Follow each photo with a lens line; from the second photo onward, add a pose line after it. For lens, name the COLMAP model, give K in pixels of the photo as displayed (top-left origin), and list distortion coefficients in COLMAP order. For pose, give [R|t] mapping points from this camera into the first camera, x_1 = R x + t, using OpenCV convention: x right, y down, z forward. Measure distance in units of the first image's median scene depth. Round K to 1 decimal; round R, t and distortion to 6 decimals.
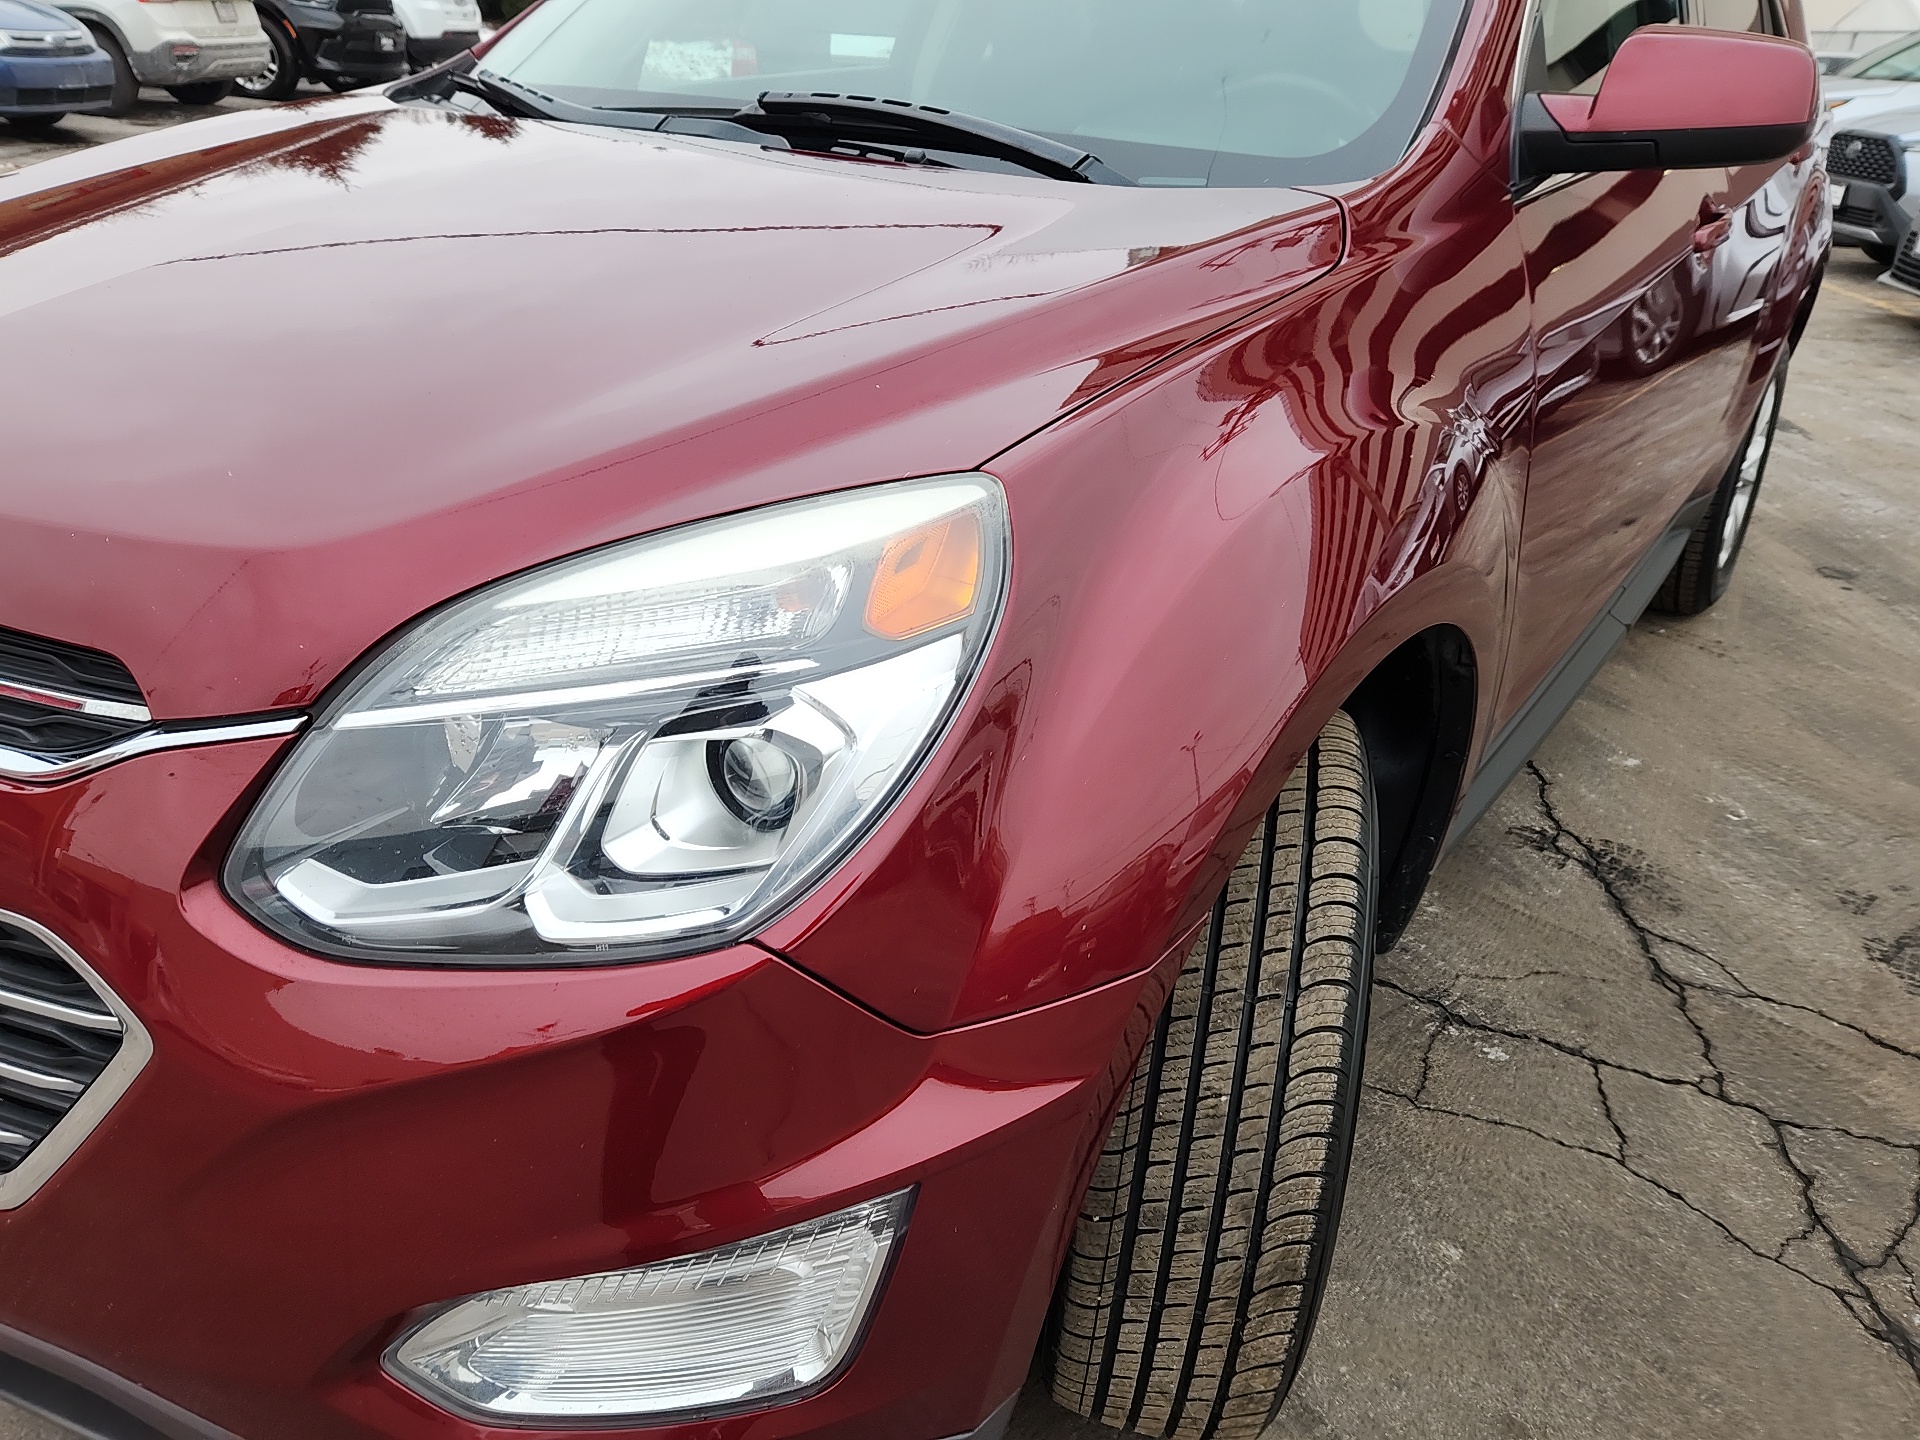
lens RADIAL K [[1375.7, 0, 960.0], [0, 1375.7, 720.0], [0, 0, 1]] dist [0.067120, -0.053313]
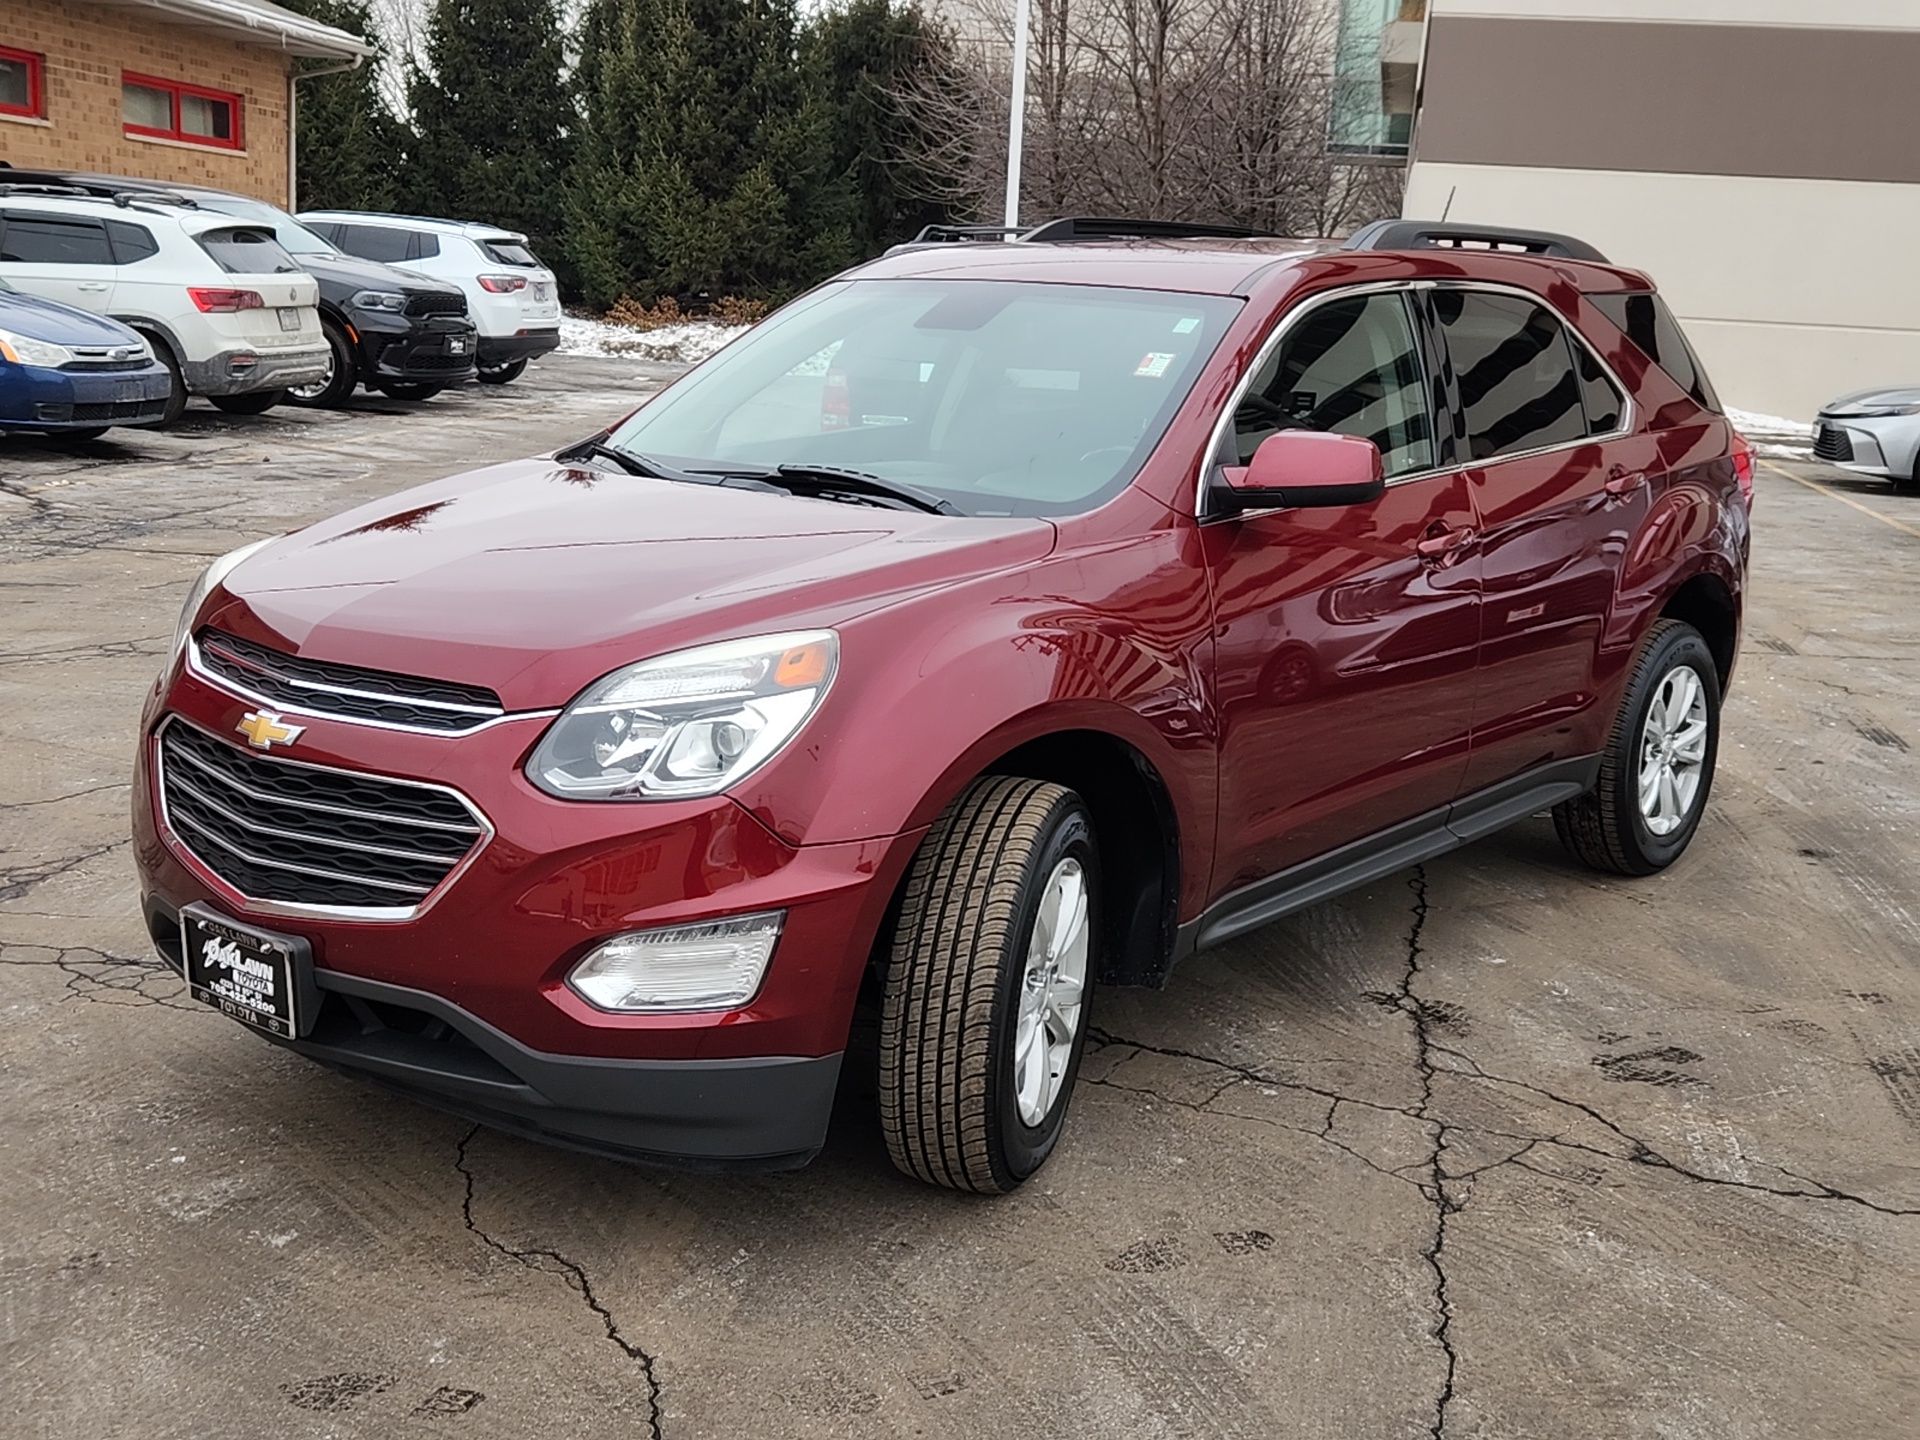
lens RADIAL K [[1919.2, 0, 1010.4], [0, 1919.2, 770.3], [0, 0, 1]] dist [0.121996, -0.180056]
pose [[0.997314, 0.009232, -0.072658, 0.321731], [-0.025214, 0.974661, -0.222260, 0.447920], [0.068766, 0.223495, 0.972276, -1.231527]]
